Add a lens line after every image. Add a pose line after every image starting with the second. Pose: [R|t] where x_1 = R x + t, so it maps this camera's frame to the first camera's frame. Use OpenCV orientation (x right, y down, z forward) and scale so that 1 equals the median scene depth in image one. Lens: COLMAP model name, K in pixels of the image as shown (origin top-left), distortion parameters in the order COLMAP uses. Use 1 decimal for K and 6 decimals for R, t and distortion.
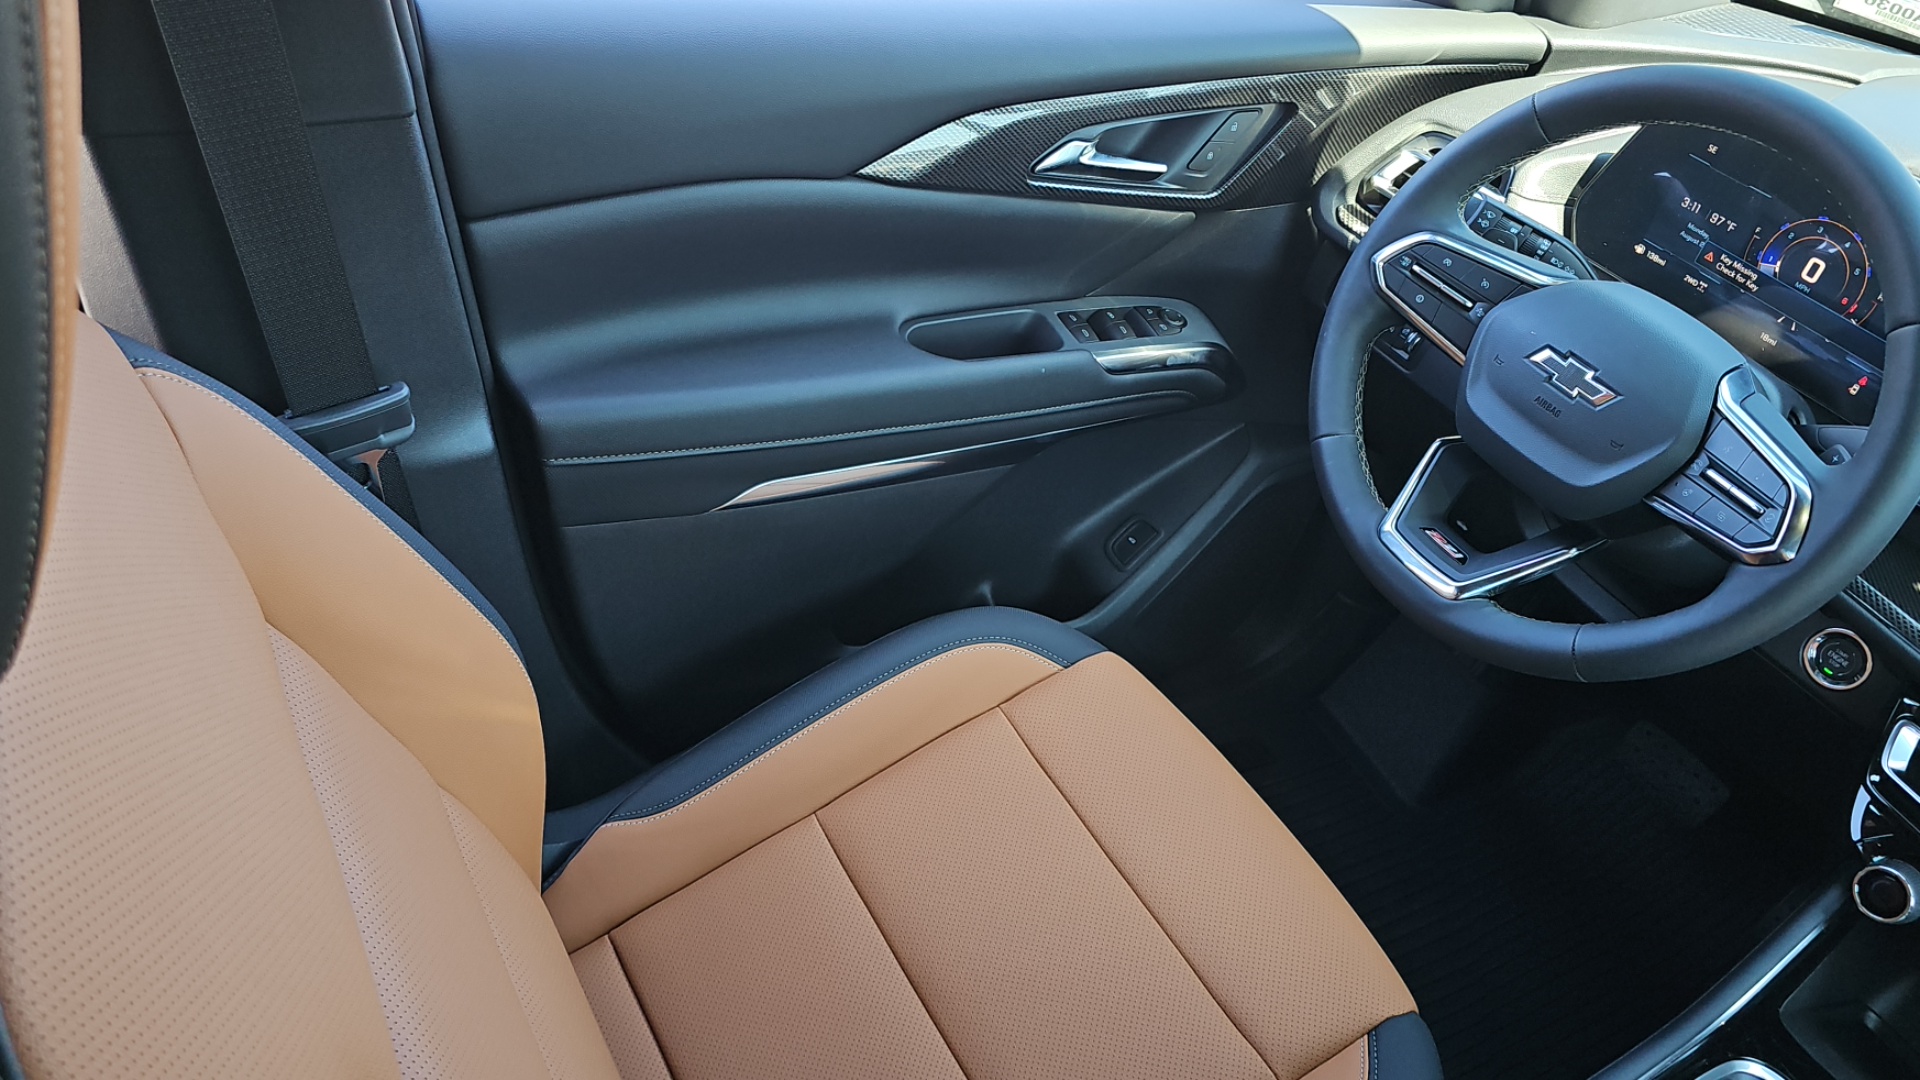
lens RADIAL K [[1398.9, 0, 953.3], [0, 1398.9, 544.6], [0, 0, 1]] dist [0.041217, -0.056817]
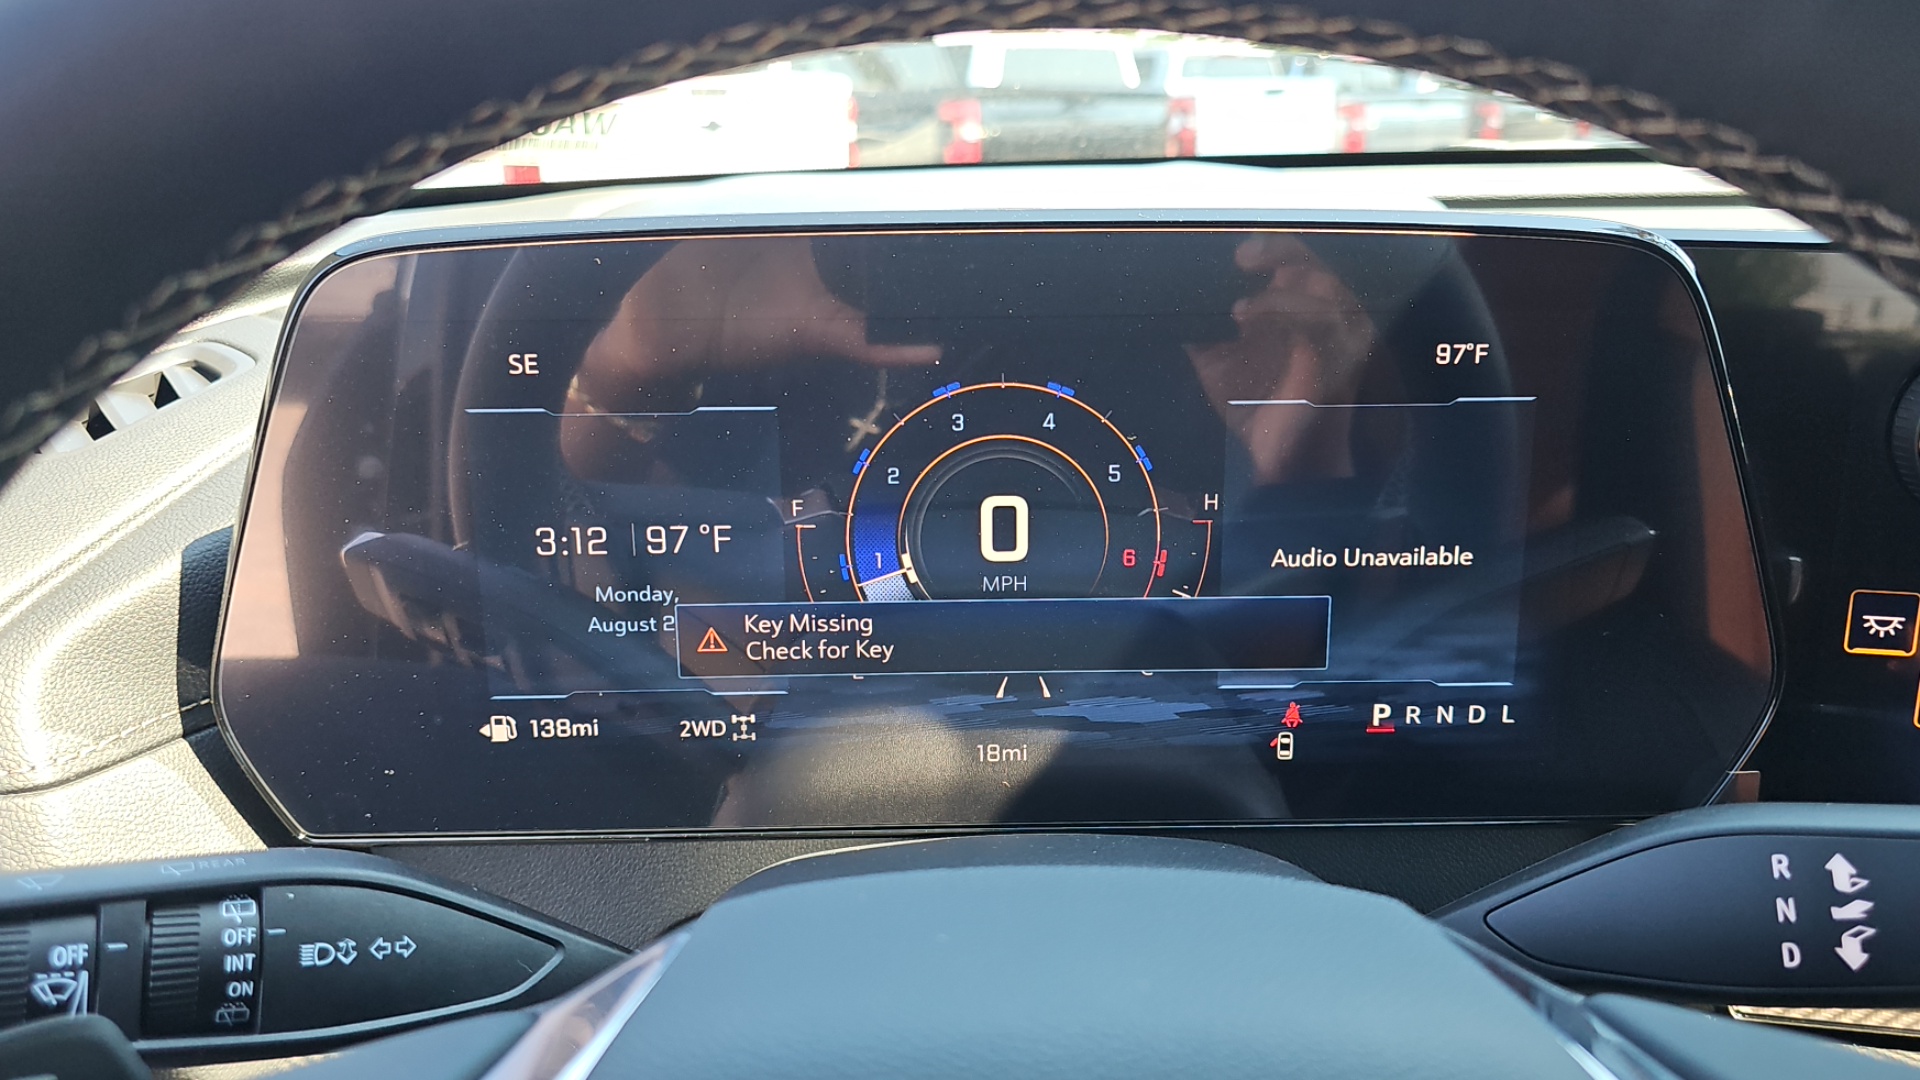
lens RADIAL K [[1398.9, 0, 959.4], [0, 1398.9, 539.0], [0, 0, 1]] dist [0.041217, -0.056817]
pose [[0.471669, -0.392108, 0.789798, 0.334362], [0.616735, 0.786854, 0.022331, -0.203985], [-0.630212, 0.476563, 0.612961, 0.790955]]
